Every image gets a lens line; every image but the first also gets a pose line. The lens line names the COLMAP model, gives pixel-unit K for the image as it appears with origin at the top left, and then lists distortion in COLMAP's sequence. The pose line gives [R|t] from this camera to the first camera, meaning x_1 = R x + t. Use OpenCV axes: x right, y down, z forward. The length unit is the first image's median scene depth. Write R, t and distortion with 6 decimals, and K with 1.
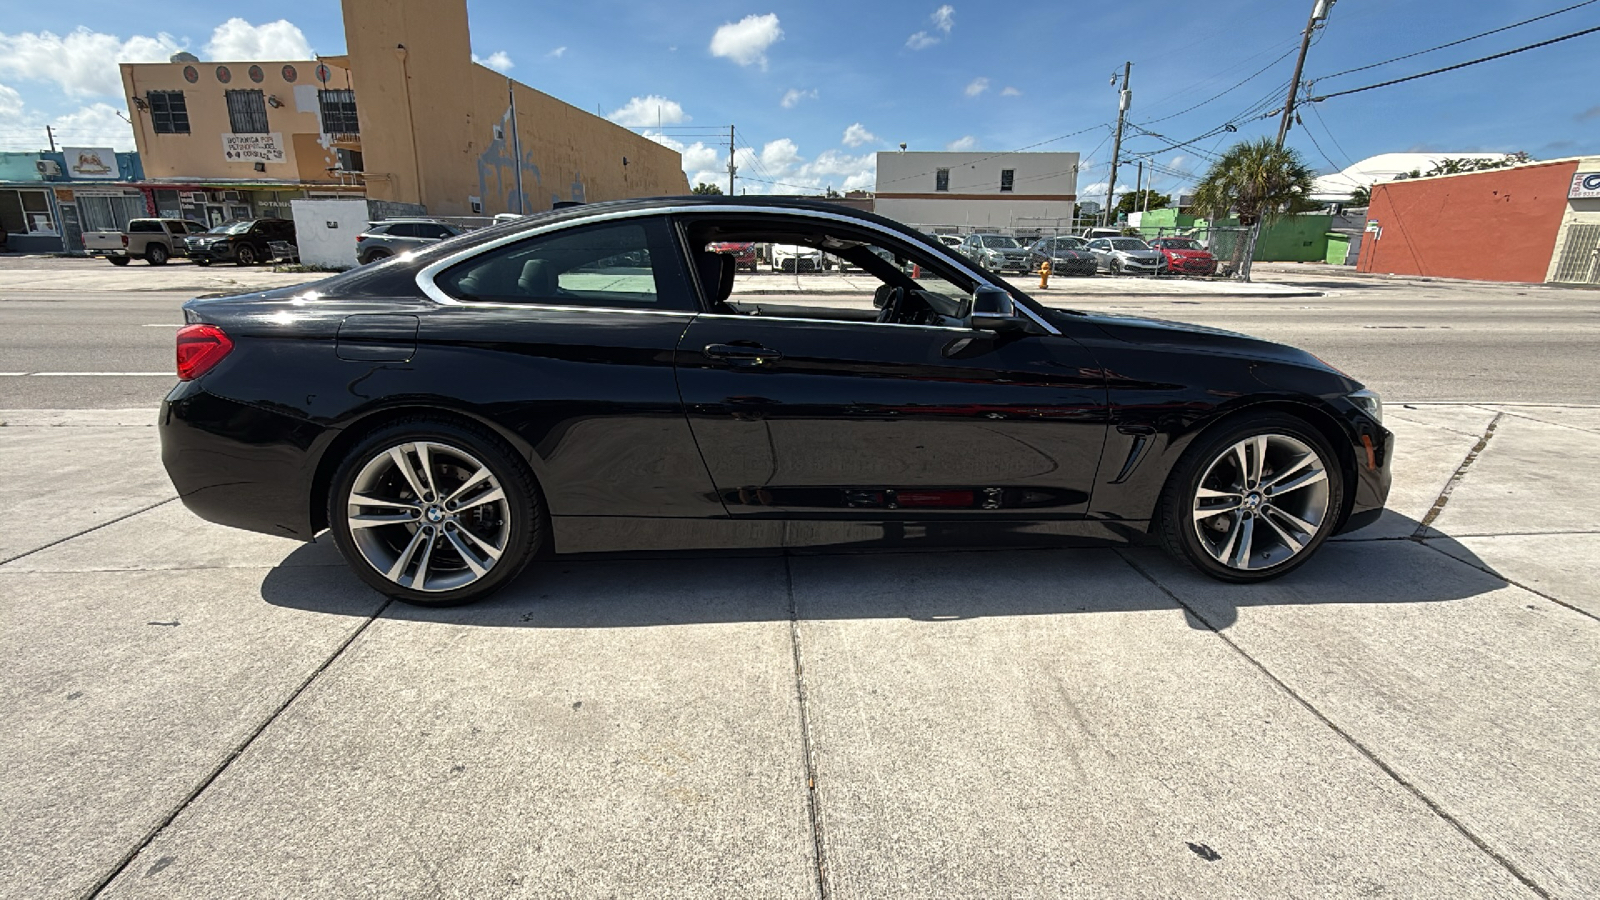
lens RADIAL K [[727.1, 0, 796.2], [0, 727.1, 453.4], [0, 0, 1]] dist [-0.000889, 0.001597]
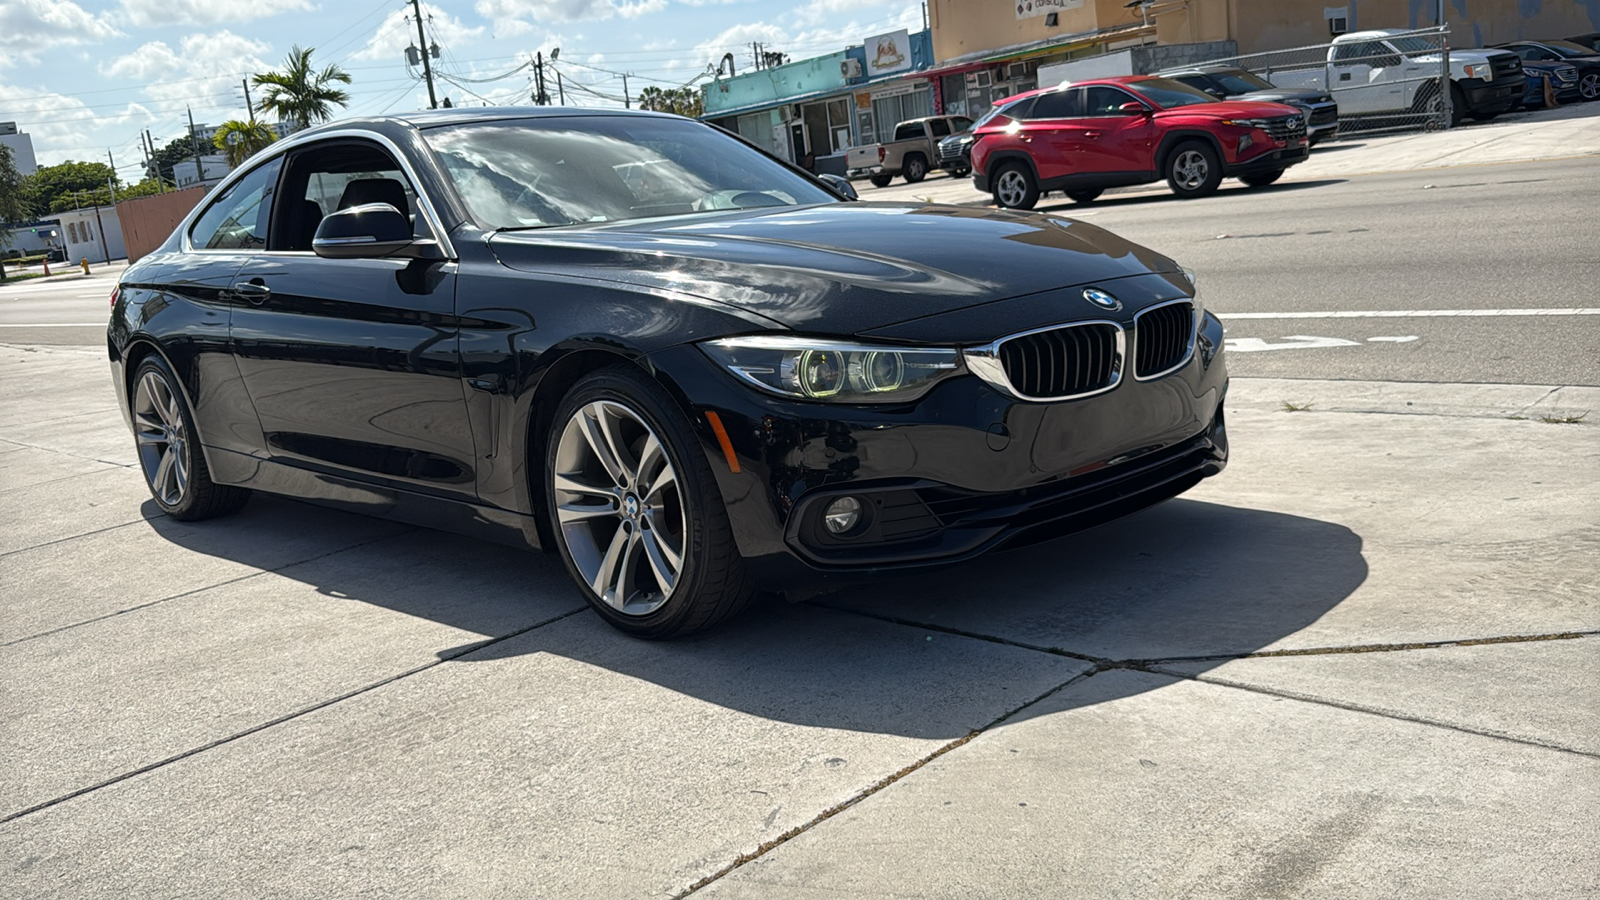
lens RADIAL K [[1416.1, 0, 796.1], [0, 1416.1, 451.1], [0, 0, 1]] dist [0.082751, -0.161674]
pose [[0.613216, 0.066324, -0.787126, 1.852768], [-0.086734, 0.996097, 0.016361, -0.018345], [0.785139, 0.058238, 0.616575, 0.364355]]
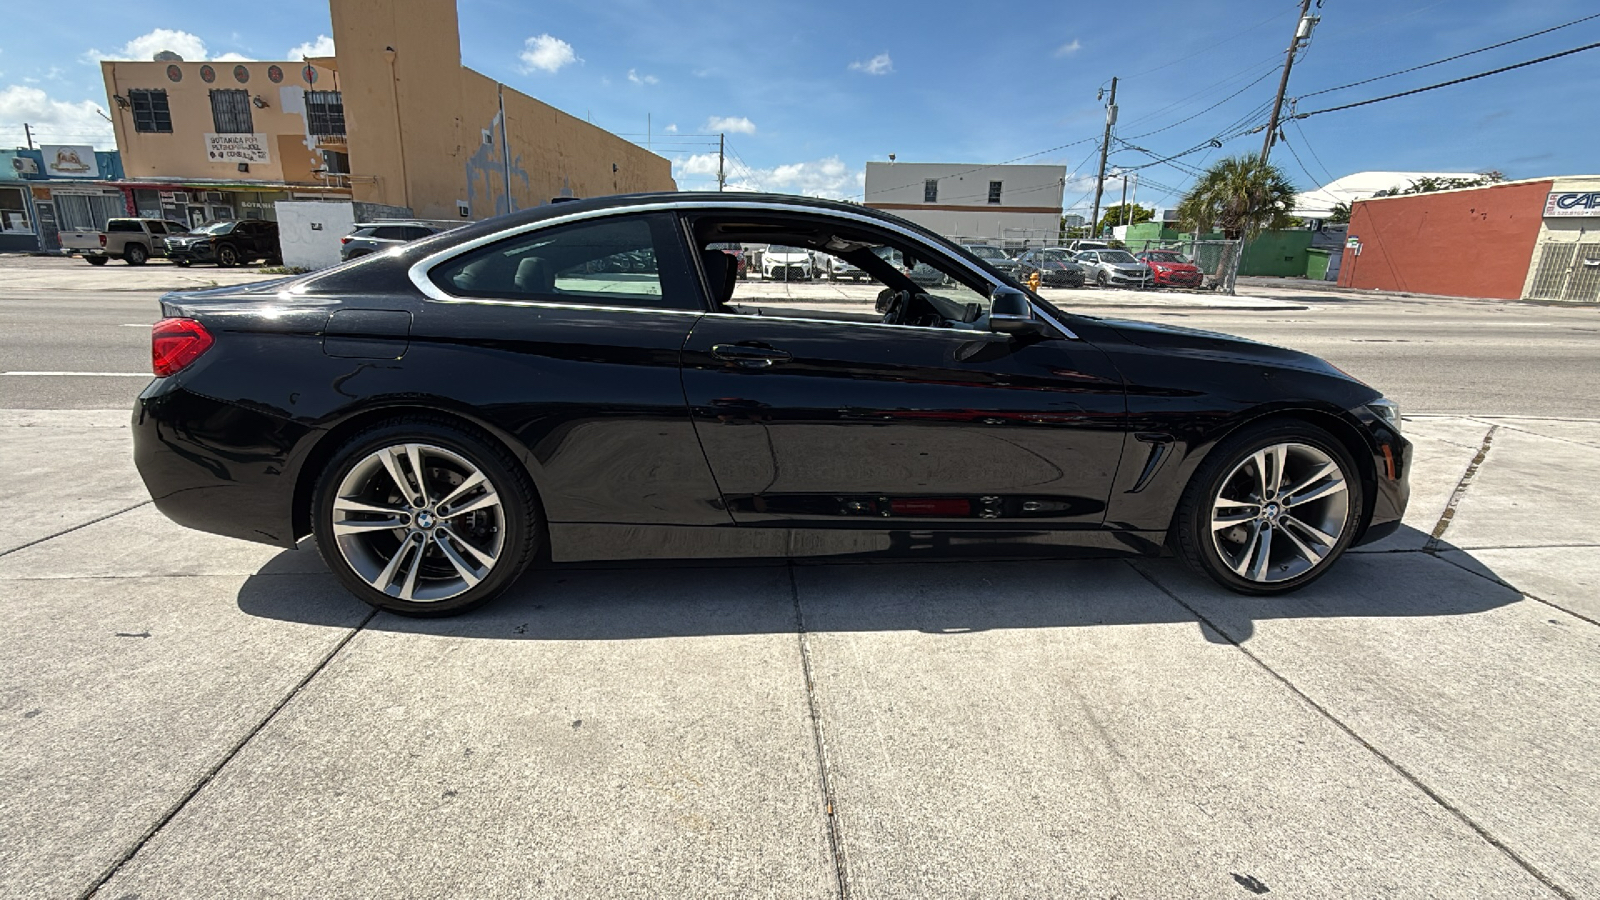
lens RADIAL K [[727.1, 0, 796.2], [0, 727.1, 452.5], [0, 0, 1]] dist [-0.000889, 0.001597]
pose [[0.999795, 0.007618, 0.018780, -0.023221], [-0.007376, 0.999889, -0.012946, 0.003046], [-0.018876, 0.012805, 0.999740, 0.030014]]
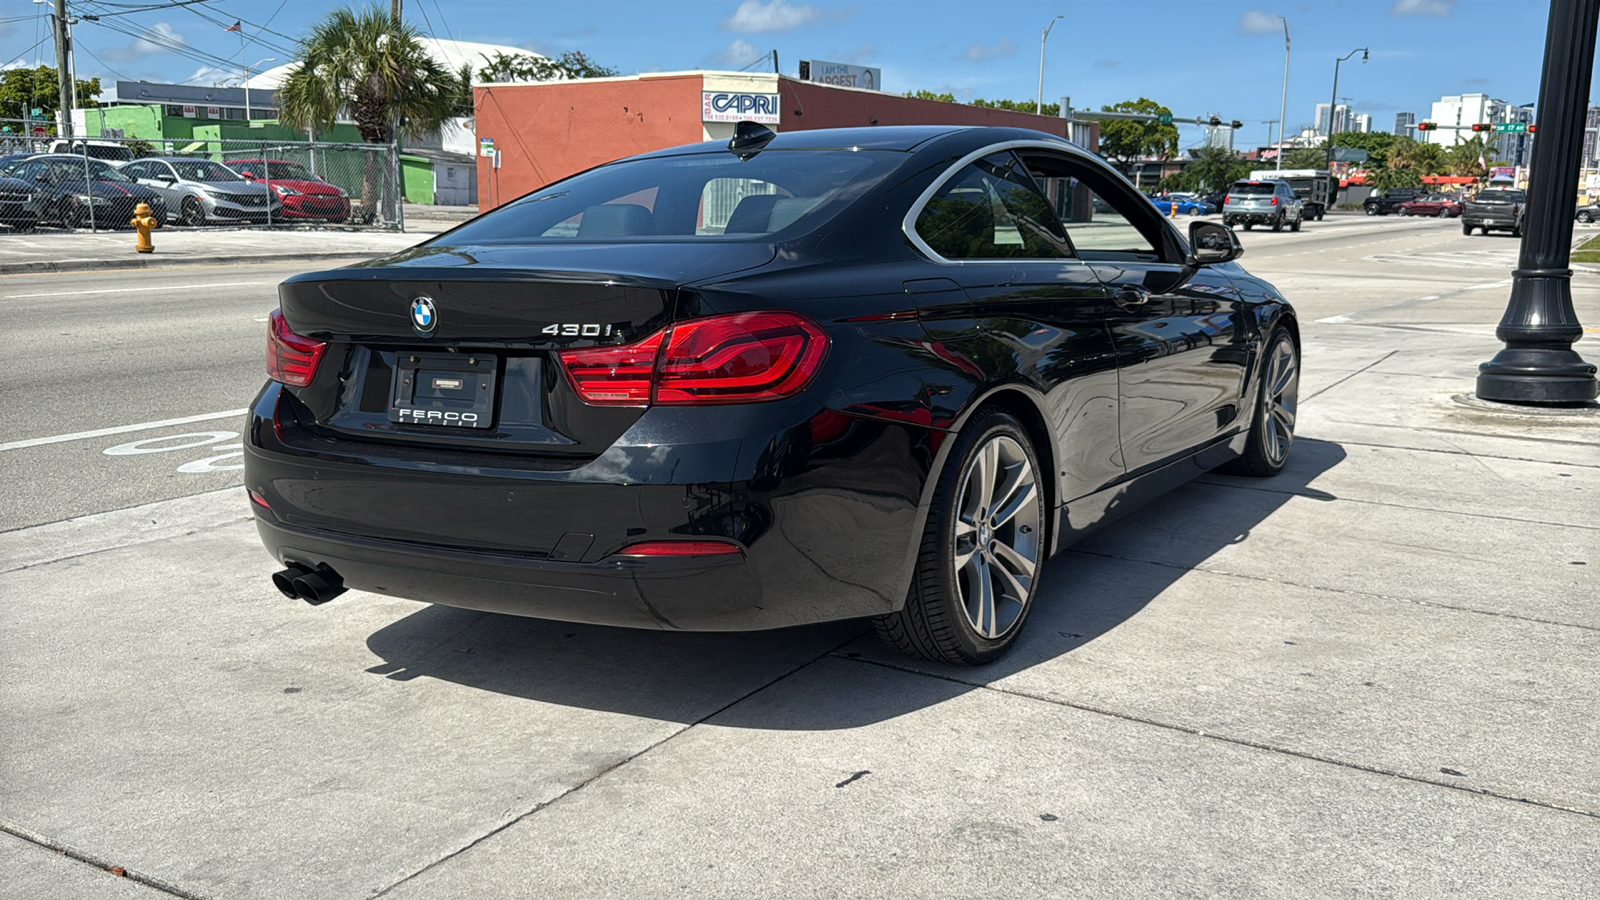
lens RADIAL K [[1405.0, 0, 804.1], [0, 1405.0, 462.9], [0, 0, 1]] dist [0.070490, -0.146162]
pose [[0.584959, -0.155018, 0.796110, -1.372766], [0.214162, 0.976250, 0.032734, -0.061157], [-0.782277, 0.151348, 0.604265, 0.196831]]
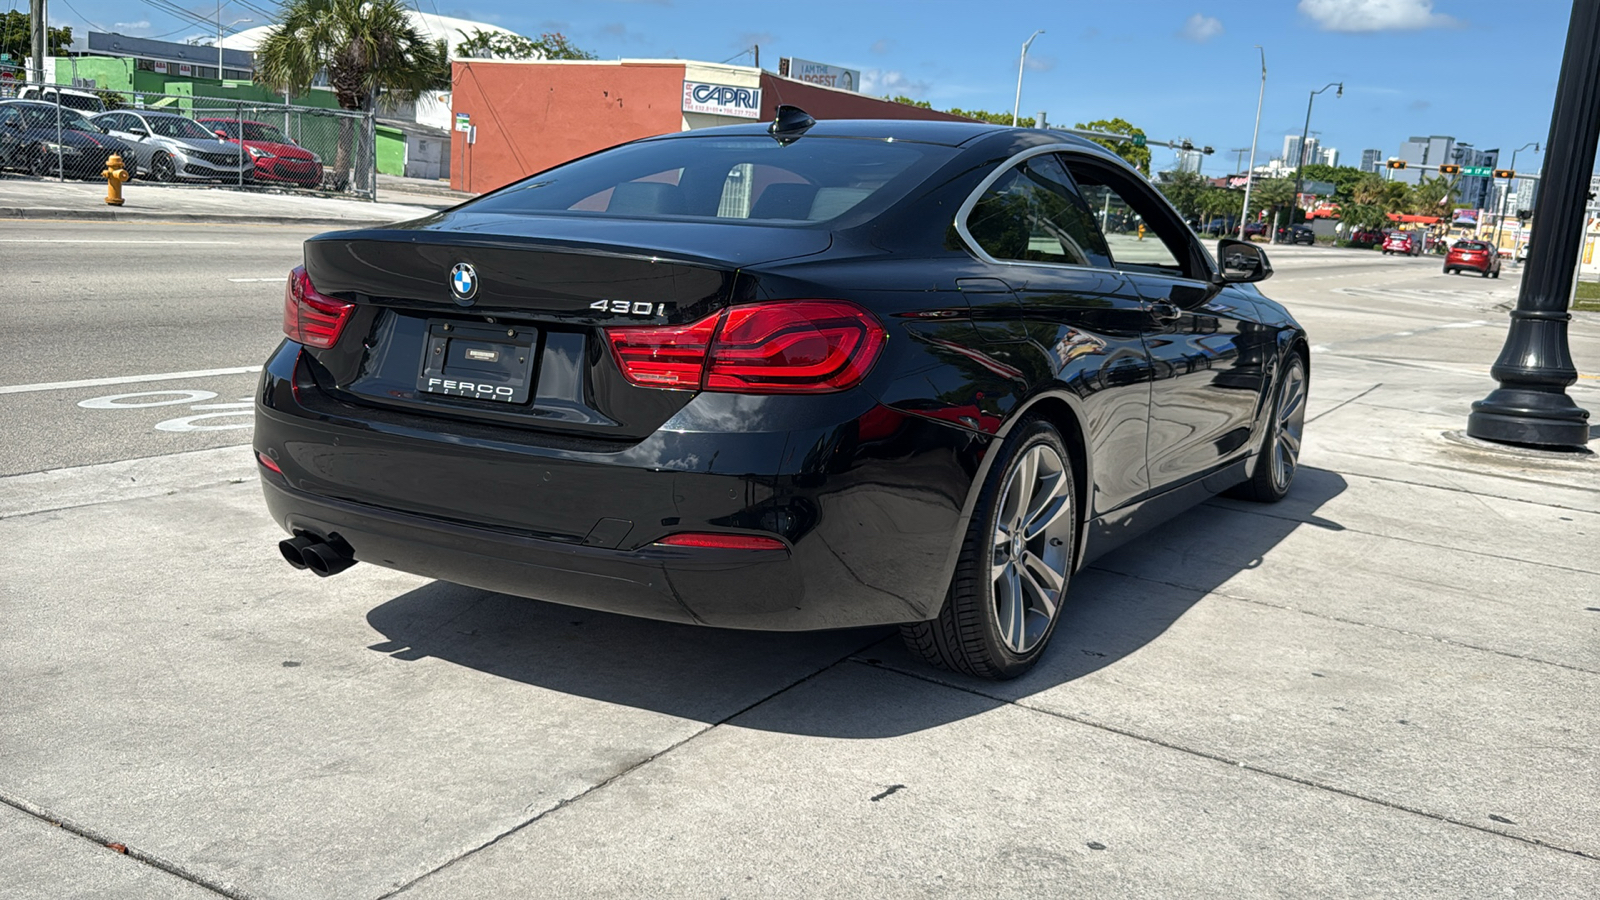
lens RADIAL K [[1405.0, 0, 786.7], [0, 1405.0, 450.4], [0, 0, 1]] dist [0.070490, -0.146162]
pose [[0.575350, -0.113708, 0.809964, -1.380696], [0.152915, 0.987782, 0.030050, -0.070771], [-0.803486, 0.106566, 0.585709, 0.272591]]
